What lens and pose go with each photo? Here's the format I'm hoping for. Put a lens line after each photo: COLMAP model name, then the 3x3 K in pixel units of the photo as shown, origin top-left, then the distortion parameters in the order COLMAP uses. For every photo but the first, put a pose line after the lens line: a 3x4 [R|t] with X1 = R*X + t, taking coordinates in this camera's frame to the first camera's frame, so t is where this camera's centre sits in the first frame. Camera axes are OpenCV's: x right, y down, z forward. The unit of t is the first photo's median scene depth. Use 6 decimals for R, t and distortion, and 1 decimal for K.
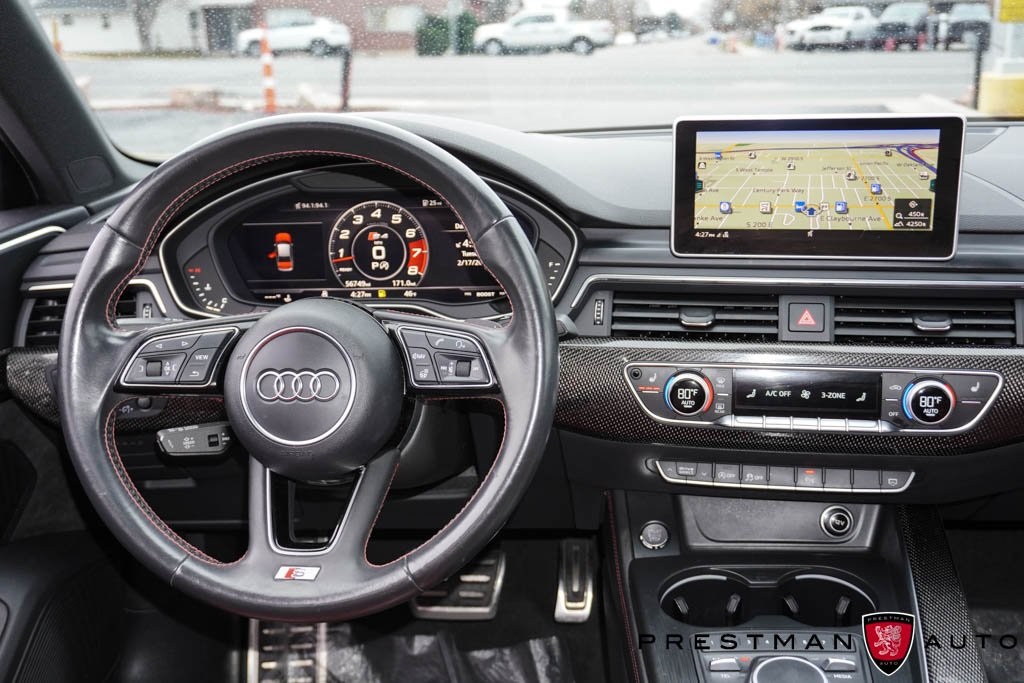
lens RADIAL K [[1063.5, 0, 512.0], [0, 1063.5, 341.5], [0, 0, 1]] dist [-0.004834, -0.007078]
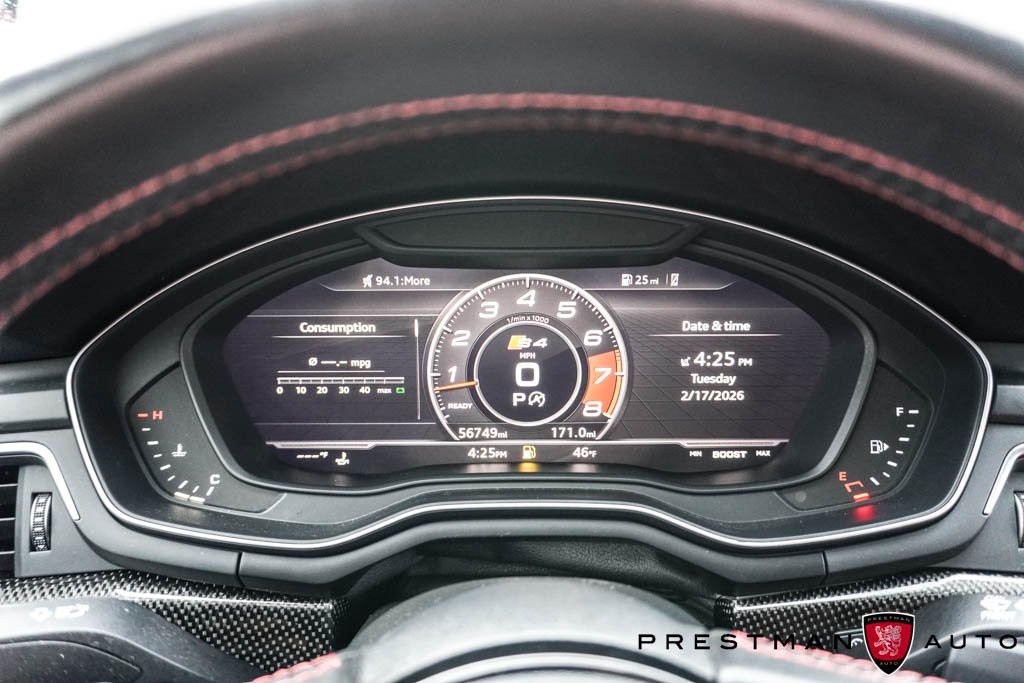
lens RADIAL K [[778.0, 0, 512.0], [0, 778.0, 341.5], [0, 0, 1]] dist [-0.008146, -0.000073]
pose [[0.995641, 0.006531, 0.093041, -0.168154], [-0.005718, 0.999943, -0.008996, -0.096357], [-0.093095, 0.008425, 0.995622, 0.631136]]
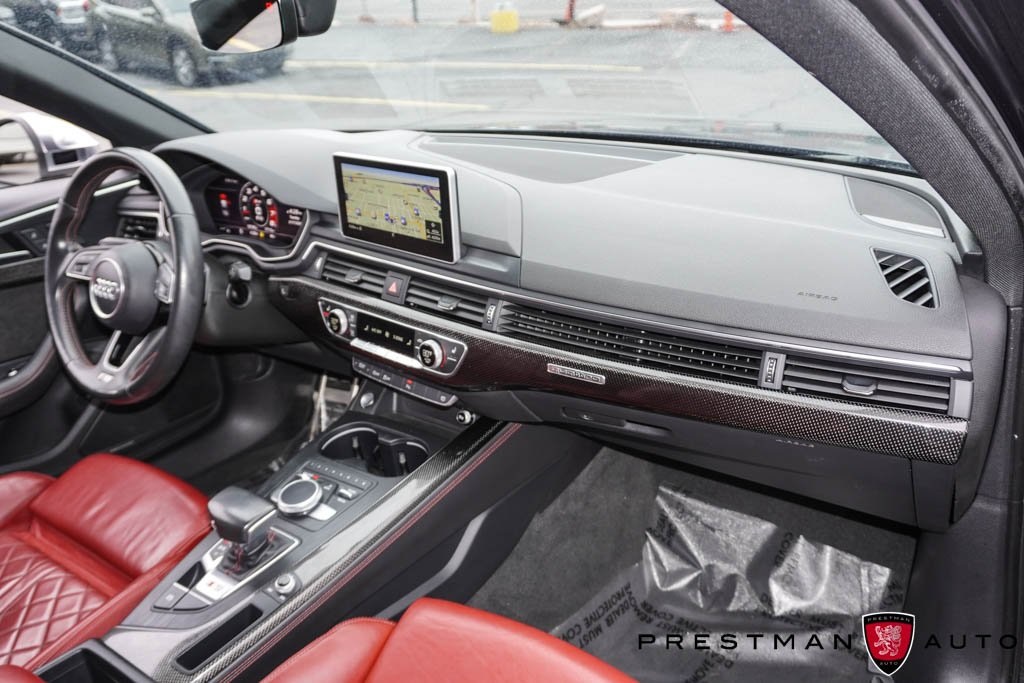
lens RADIAL K [[807.4, 0, 509.5], [0, 807.4, 327.7], [0, 0, 1]] dist [-0.003598, -0.005728]
pose [[0.861026, 0.175236, -0.477416, 0.904160], [-0.100852, 0.978951, 0.177437, -0.173524], [0.498460, -0.104630, 0.860576, 0.041263]]
